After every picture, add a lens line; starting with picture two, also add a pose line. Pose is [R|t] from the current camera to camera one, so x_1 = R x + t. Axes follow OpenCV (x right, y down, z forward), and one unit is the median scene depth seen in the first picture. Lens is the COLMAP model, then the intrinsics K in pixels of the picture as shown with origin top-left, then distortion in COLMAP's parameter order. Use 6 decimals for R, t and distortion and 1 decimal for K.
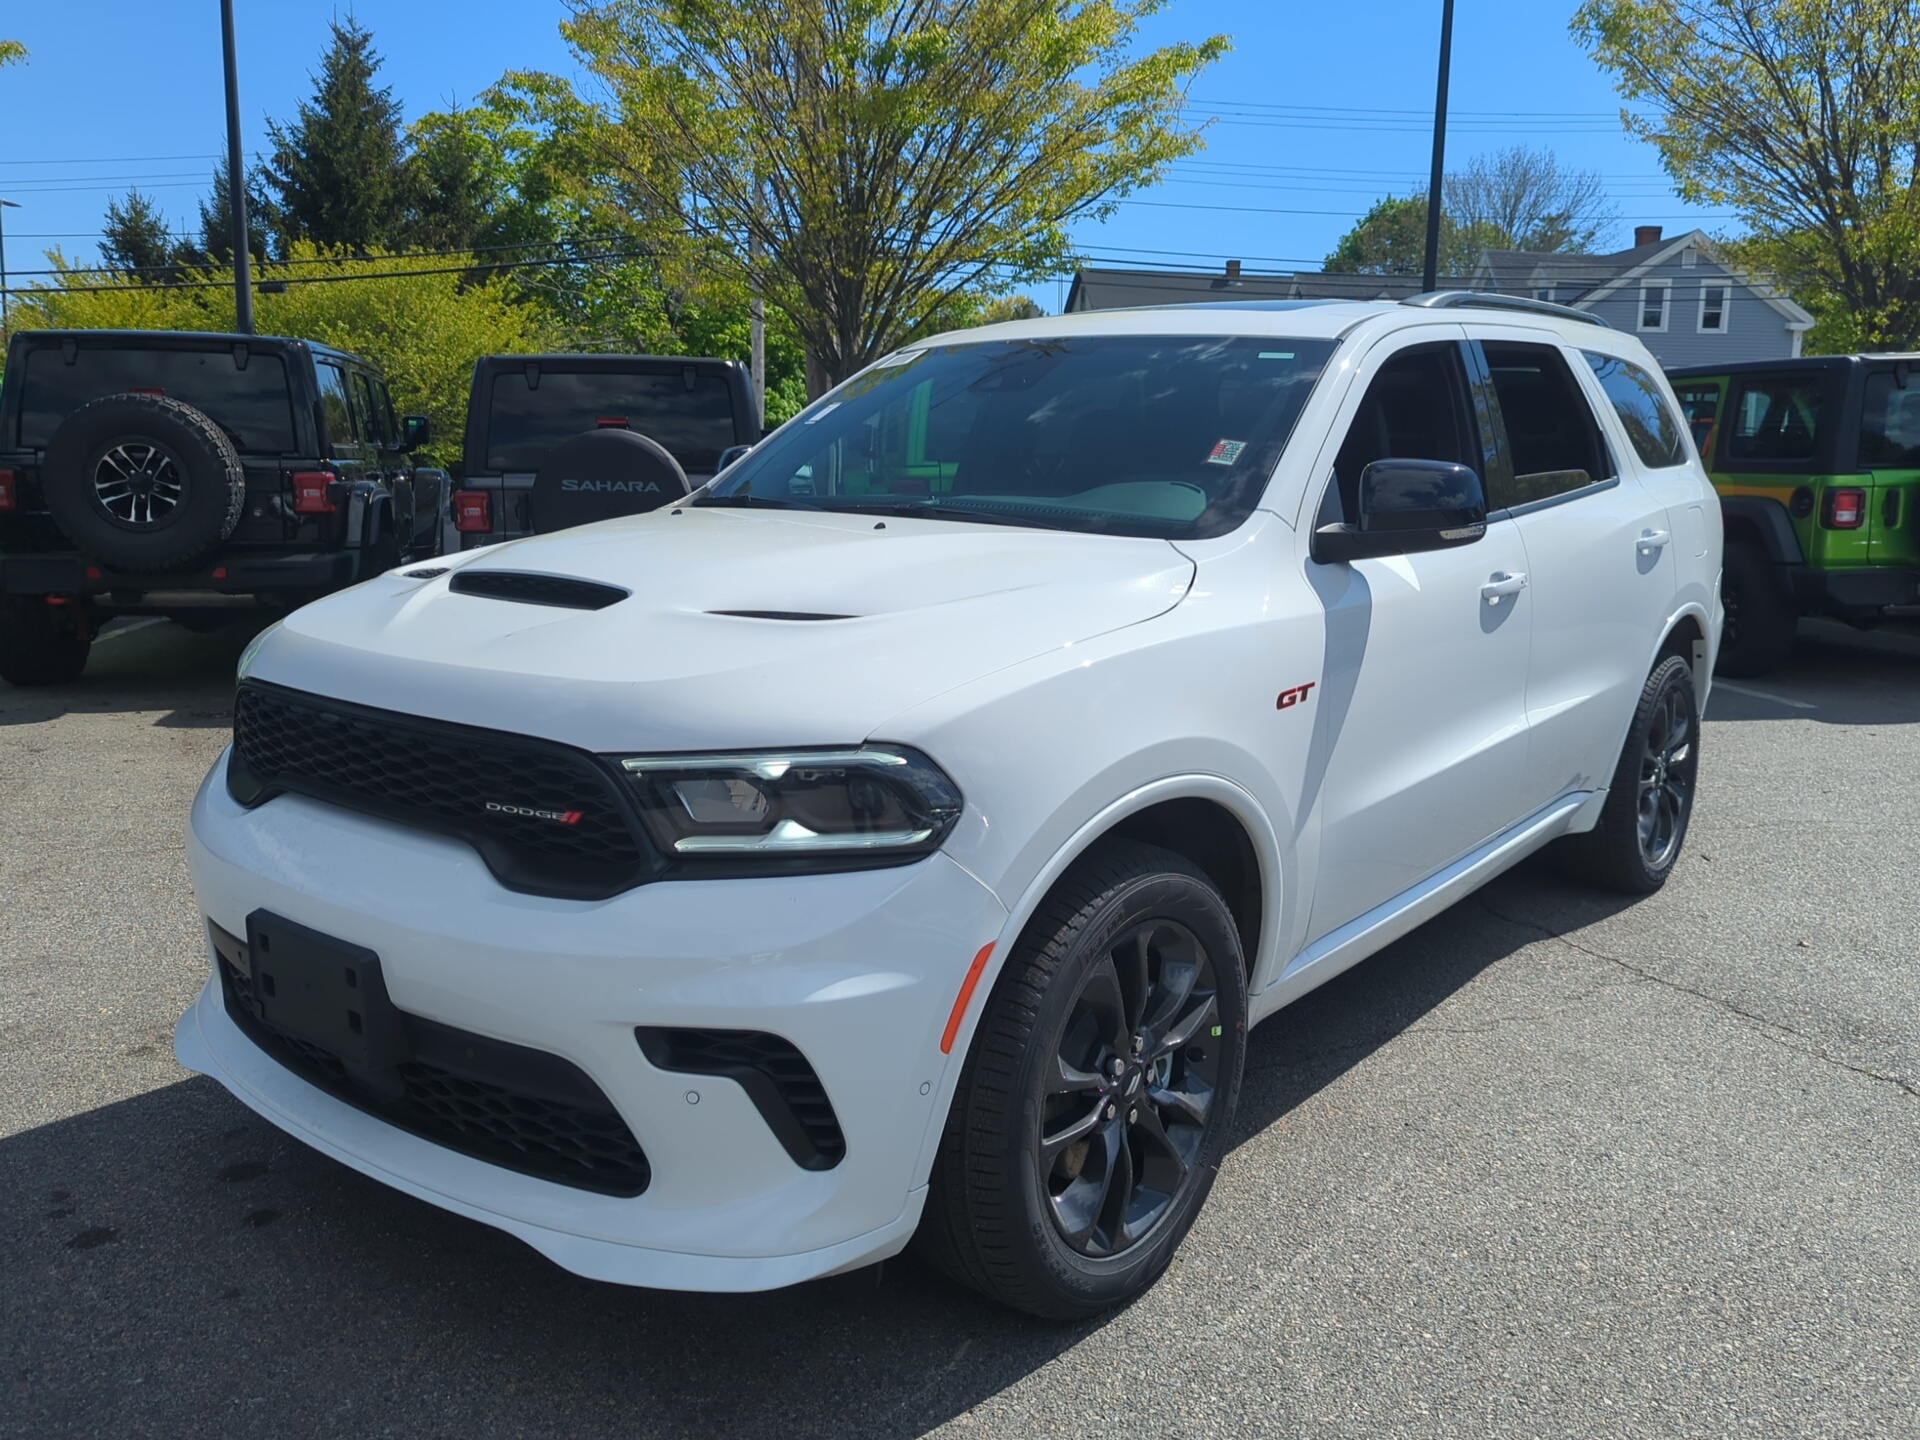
lens RADIAL K [[1562.5, 0, 970.3], [0, 1562.5, 734.6], [0, 0, 1]] dist [0.045690, -0.039397]
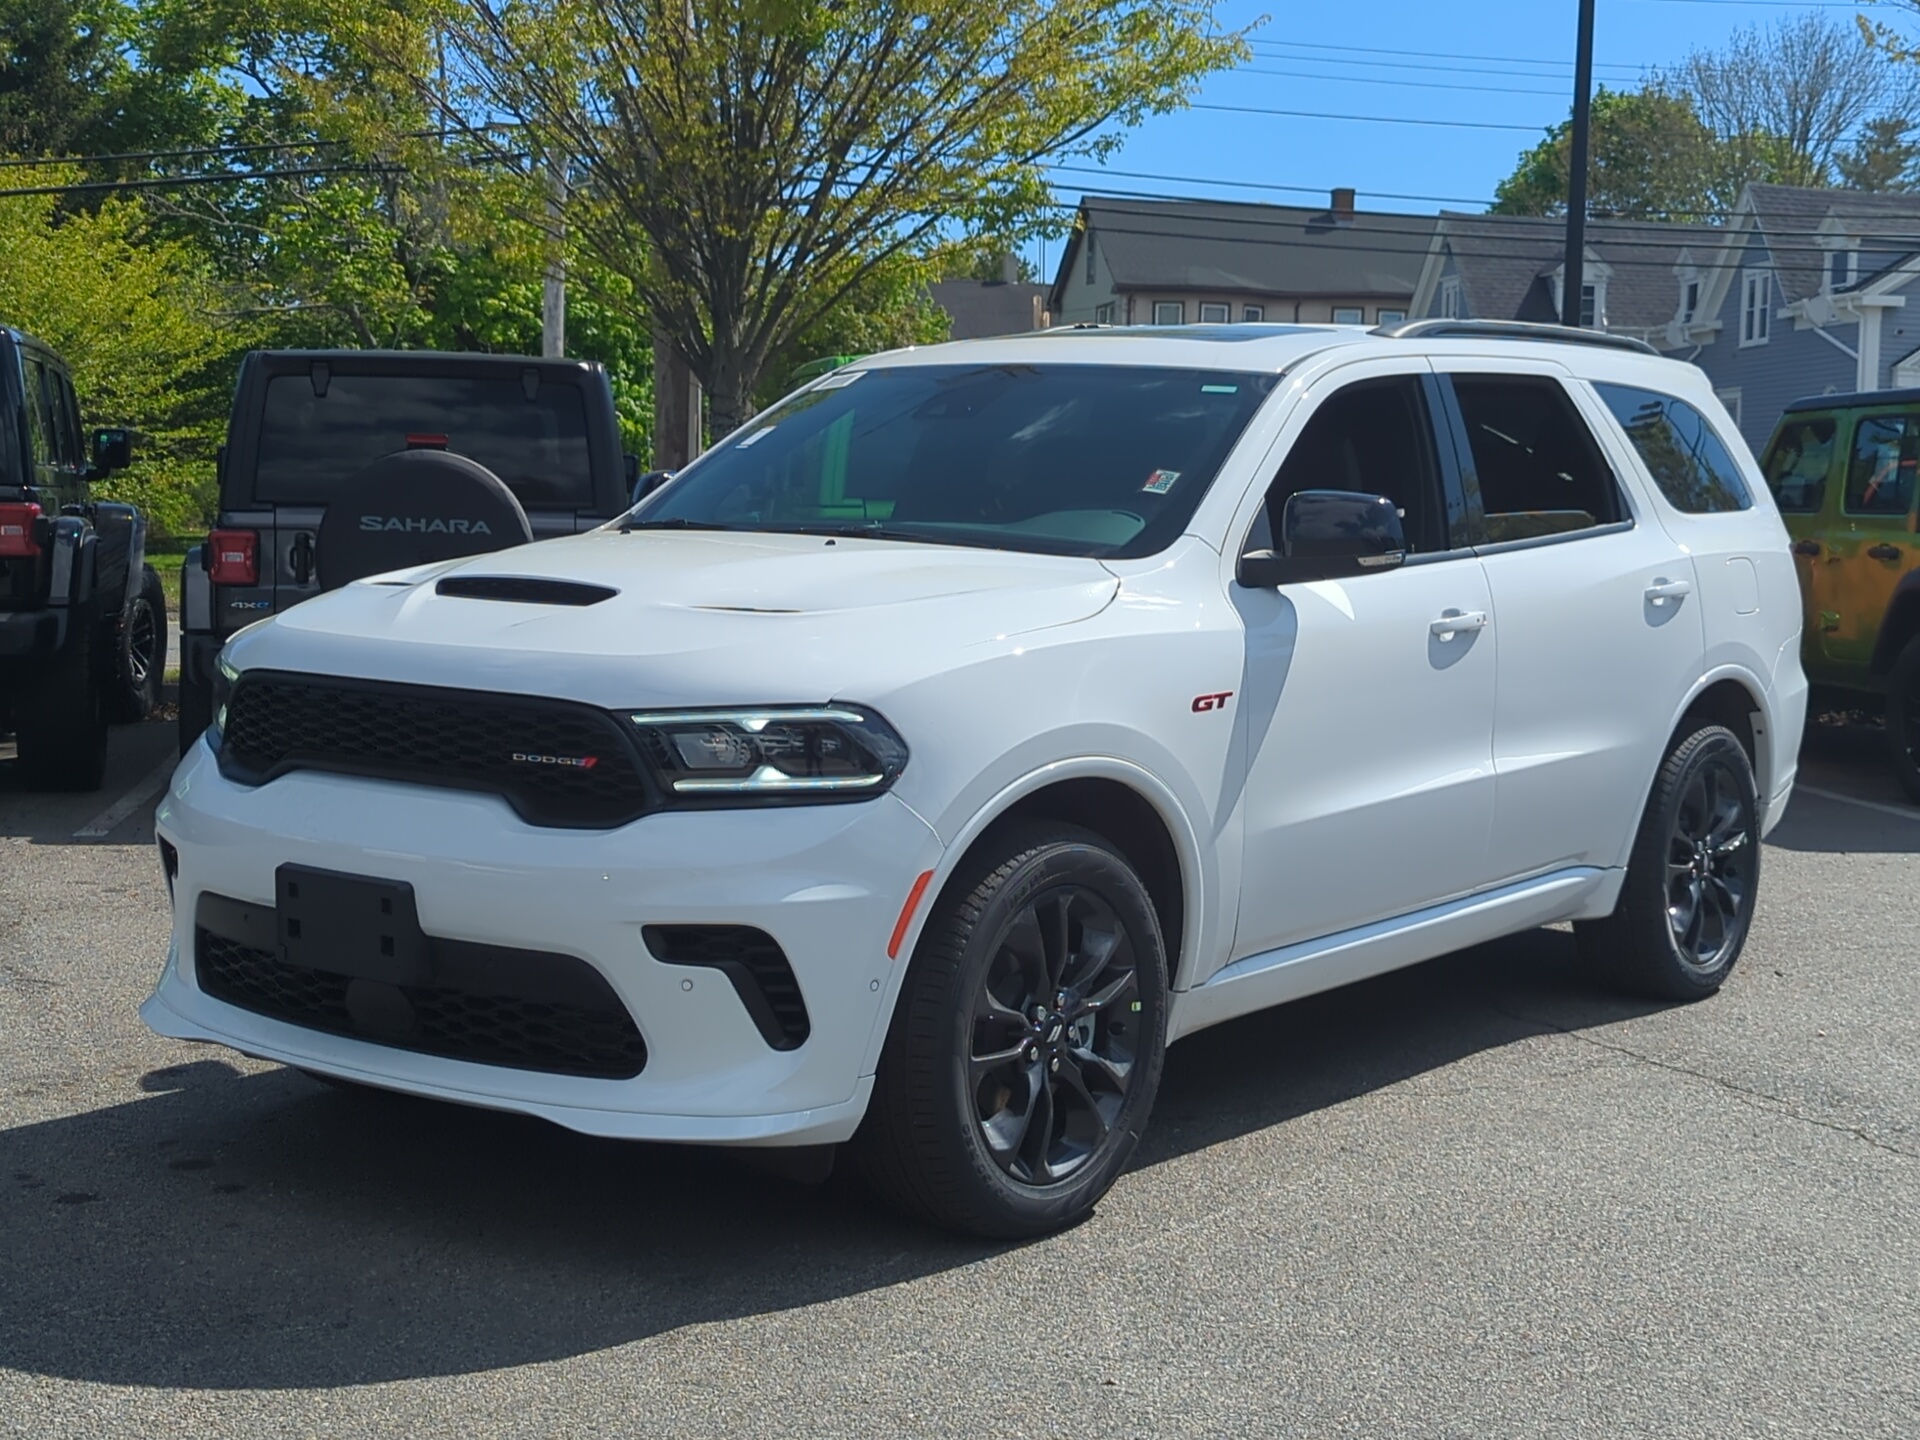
lens RADIAL K [[2806.2, 0, 966.8], [0, 2806.2, 724.6], [0, 0, 1]] dist [0.031228, 0.000000]
pose [[0.999589, 0.012484, 0.025822, -0.009219], [-0.009884, 0.995089, -0.098485, 0.136309], [-0.026924, 0.098190, 0.994803, -0.688232]]
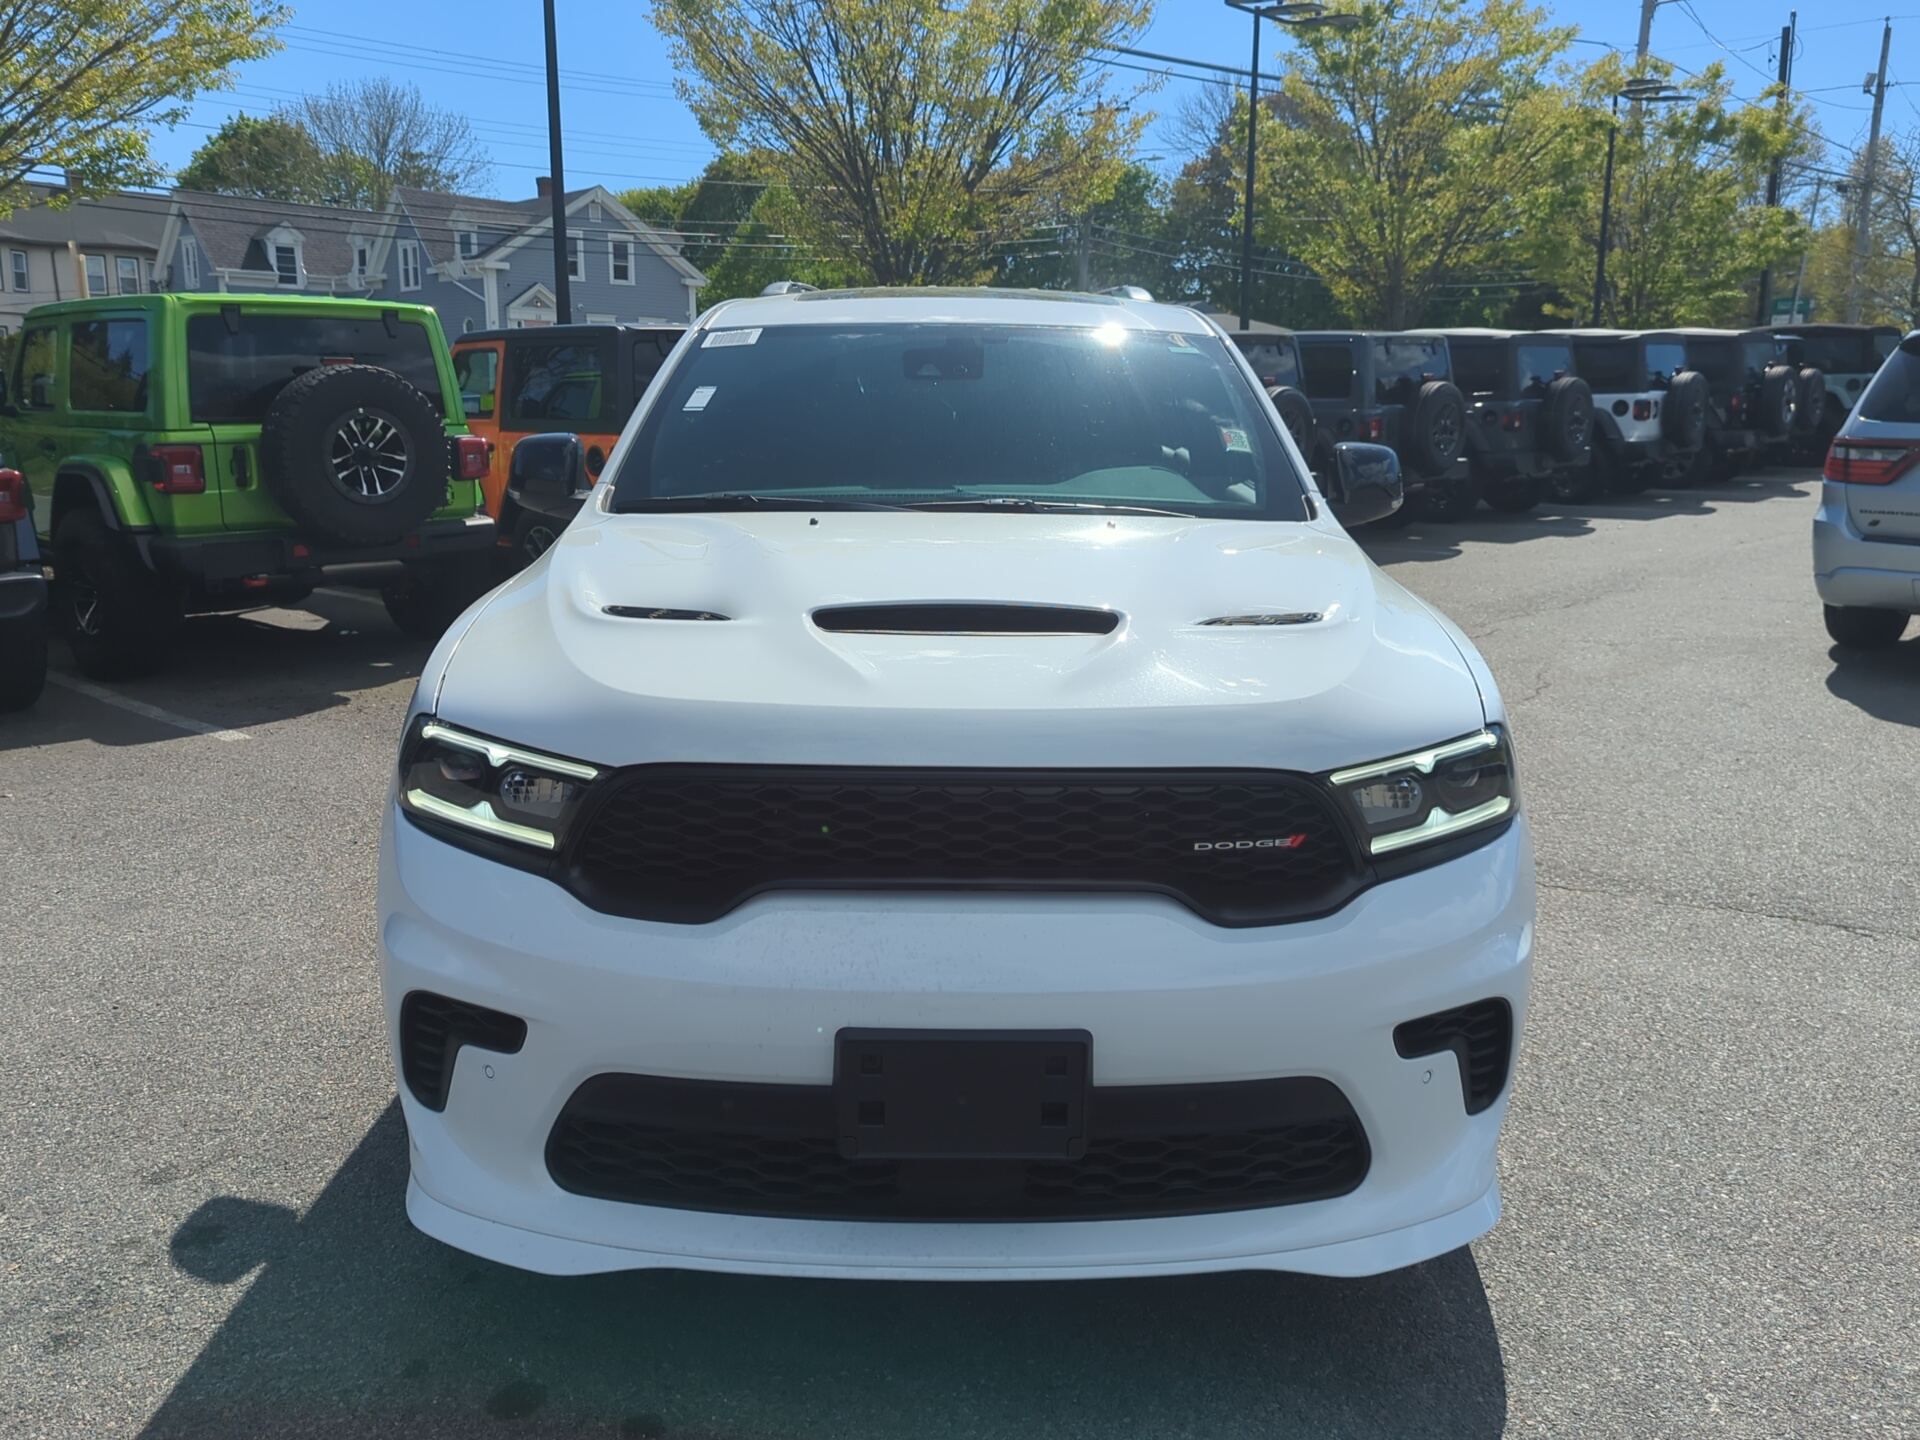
lens RADIAL K [[1562.5, 0, 985.7], [0, 1562.5, 730.4], [0, 0, 1]] dist [0.045690, -0.039397]
pose [[0.766028, -0.136002, 0.628255, -0.592159], [0.113977, 0.990613, 0.075473, -0.066956], [-0.632622, 0.013792, 0.774338, 0.199439]]
